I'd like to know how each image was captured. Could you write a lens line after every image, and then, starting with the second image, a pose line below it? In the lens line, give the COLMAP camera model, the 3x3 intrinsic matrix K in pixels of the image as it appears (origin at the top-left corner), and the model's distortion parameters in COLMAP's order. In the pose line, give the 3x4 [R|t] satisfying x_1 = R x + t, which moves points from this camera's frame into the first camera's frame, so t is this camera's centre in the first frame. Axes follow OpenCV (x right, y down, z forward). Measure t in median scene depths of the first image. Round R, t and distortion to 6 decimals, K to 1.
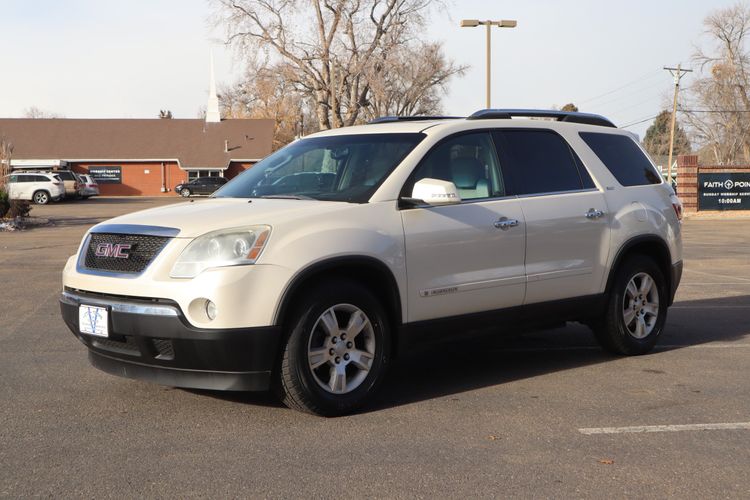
lens RADIAL K [[1064.9, 0, 375.0], [0, 1064.9, 250.0], [0, 0, 1]] dist [-0.011927, 0.013696]
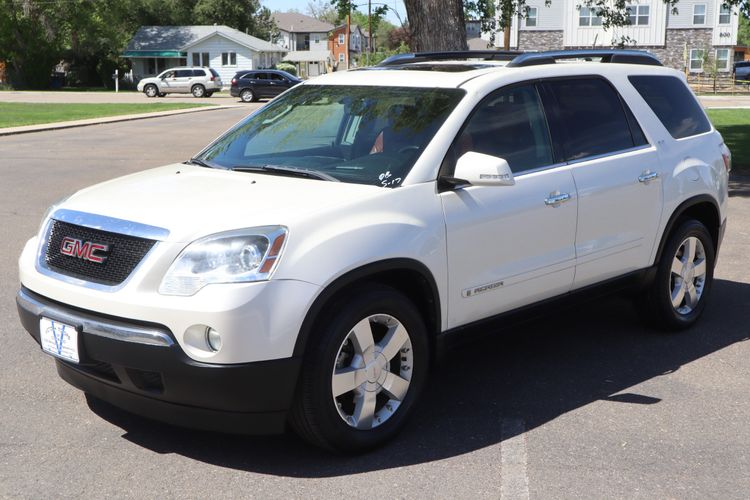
lens RADIAL K [[1064.9, 0, 375.0], [0, 1064.9, 250.0], [0, 0, 1]] dist [-0.011927, 0.013696]
pose [[0.999106, 0.004236, 0.042057, -0.062687], [-0.008606, 0.994513, 0.104259, -0.082542], [-0.041385, -0.104528, 0.993661, 0.208789]]
